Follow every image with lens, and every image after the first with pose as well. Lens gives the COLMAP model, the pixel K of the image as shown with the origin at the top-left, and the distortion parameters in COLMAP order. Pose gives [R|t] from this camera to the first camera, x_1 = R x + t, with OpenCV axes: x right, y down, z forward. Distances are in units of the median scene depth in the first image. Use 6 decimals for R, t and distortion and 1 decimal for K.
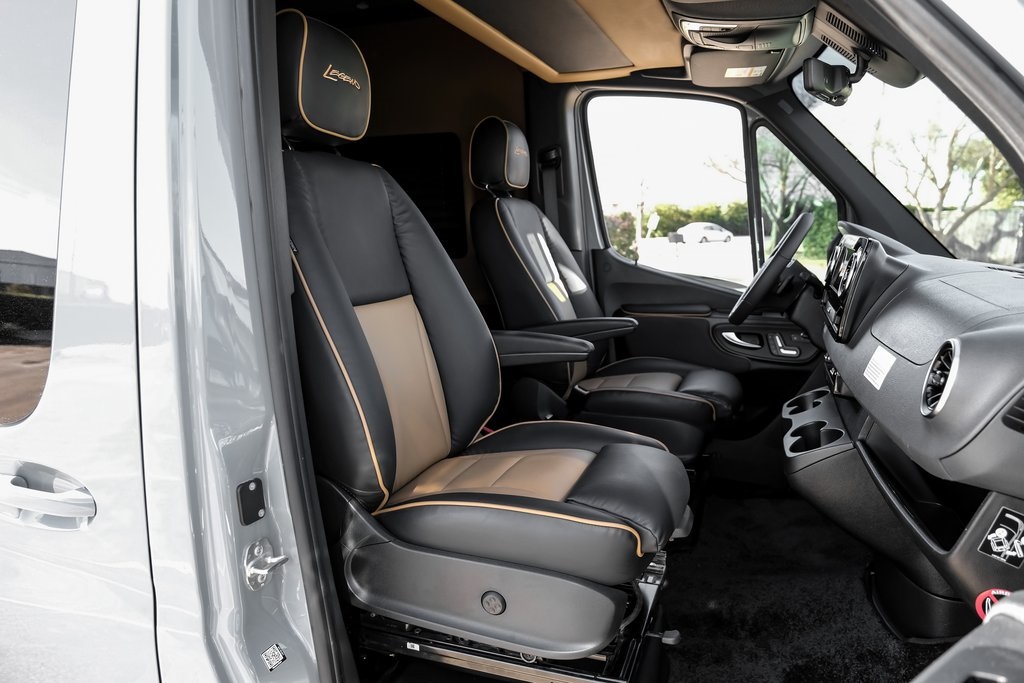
lens RADIAL K [[740.1, 0, 511.9], [0, 740.1, 305.2], [0, 0, 1]] dist [-0.041382, 0.003465]
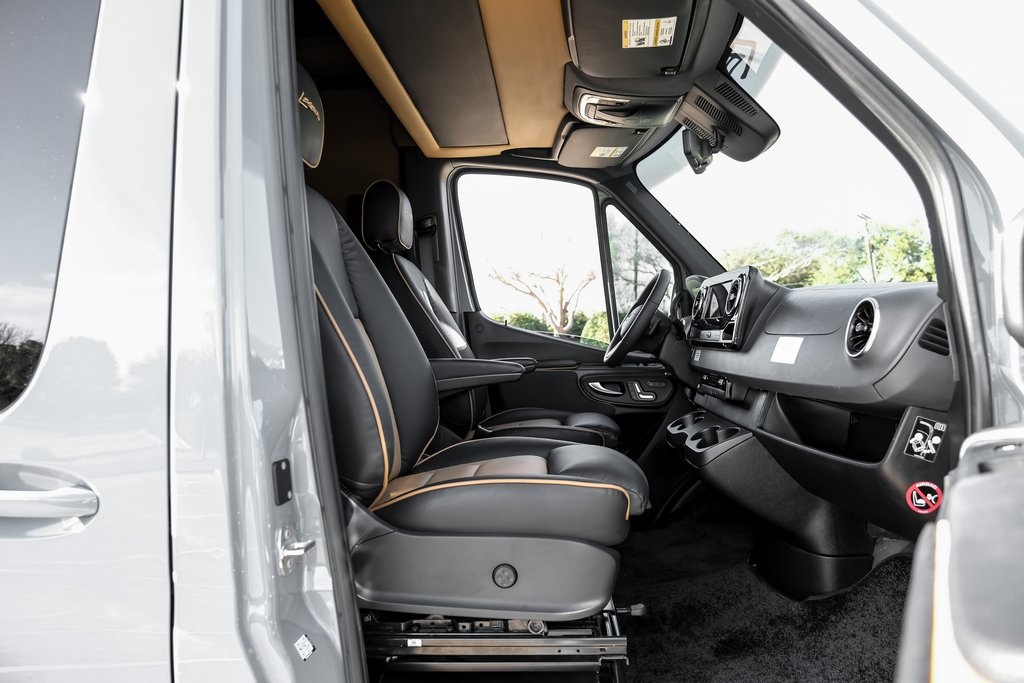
lens RADIAL K [[752.9, 0, 508.6], [0, 752.9, 314.6], [0, 0, 1]] dist [-0.039139, -0.000654]
pose [[0.946838, 0.007777, 0.321617, -0.292540], [0.044597, 0.986883, -0.155157, 0.161214], [-0.318605, 0.161252, 0.934071, -0.049990]]
